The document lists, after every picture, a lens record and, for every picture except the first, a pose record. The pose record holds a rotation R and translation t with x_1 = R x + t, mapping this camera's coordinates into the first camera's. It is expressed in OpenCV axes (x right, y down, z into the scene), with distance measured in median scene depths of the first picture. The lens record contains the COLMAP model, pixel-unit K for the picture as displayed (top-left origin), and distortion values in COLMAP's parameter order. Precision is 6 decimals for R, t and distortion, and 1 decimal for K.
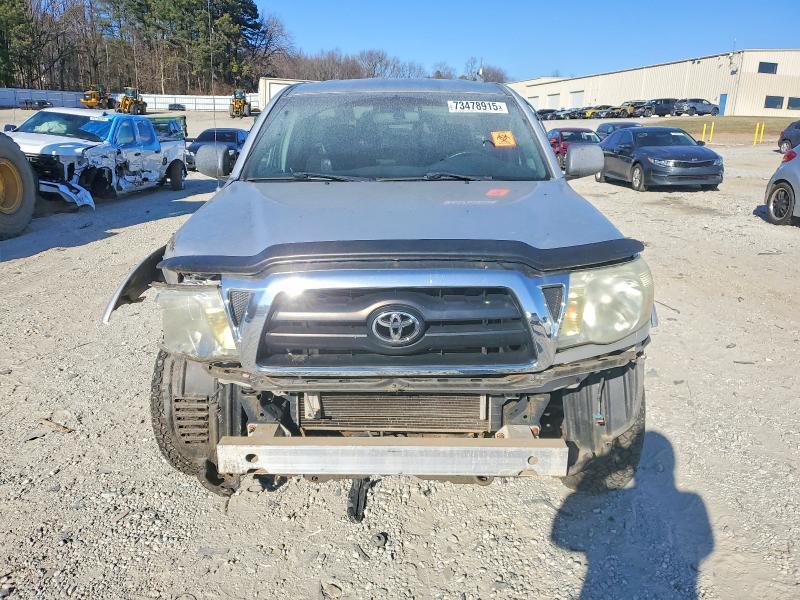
lens RADIAL K [[619.4, 0, 400.0], [0, 619.4, 300.0], [0, 0, 1]] dist [0.004314, 0.012919]
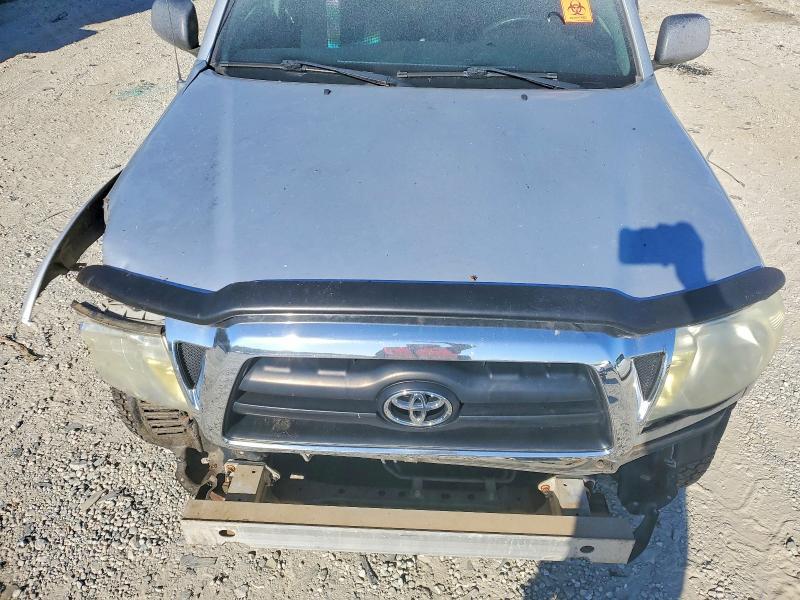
lens RADIAL K [[624.1, 0, 412.6], [0, 624.1, 299.7], [0, 0, 1]] dist [0.032524, -0.011282]
pose [[0.999363, 0.035642, -0.001516, -0.011706], [-0.033341, 0.948278, 0.315687, -0.217693], [0.012689, -0.315435, 0.948862, 0.269018]]
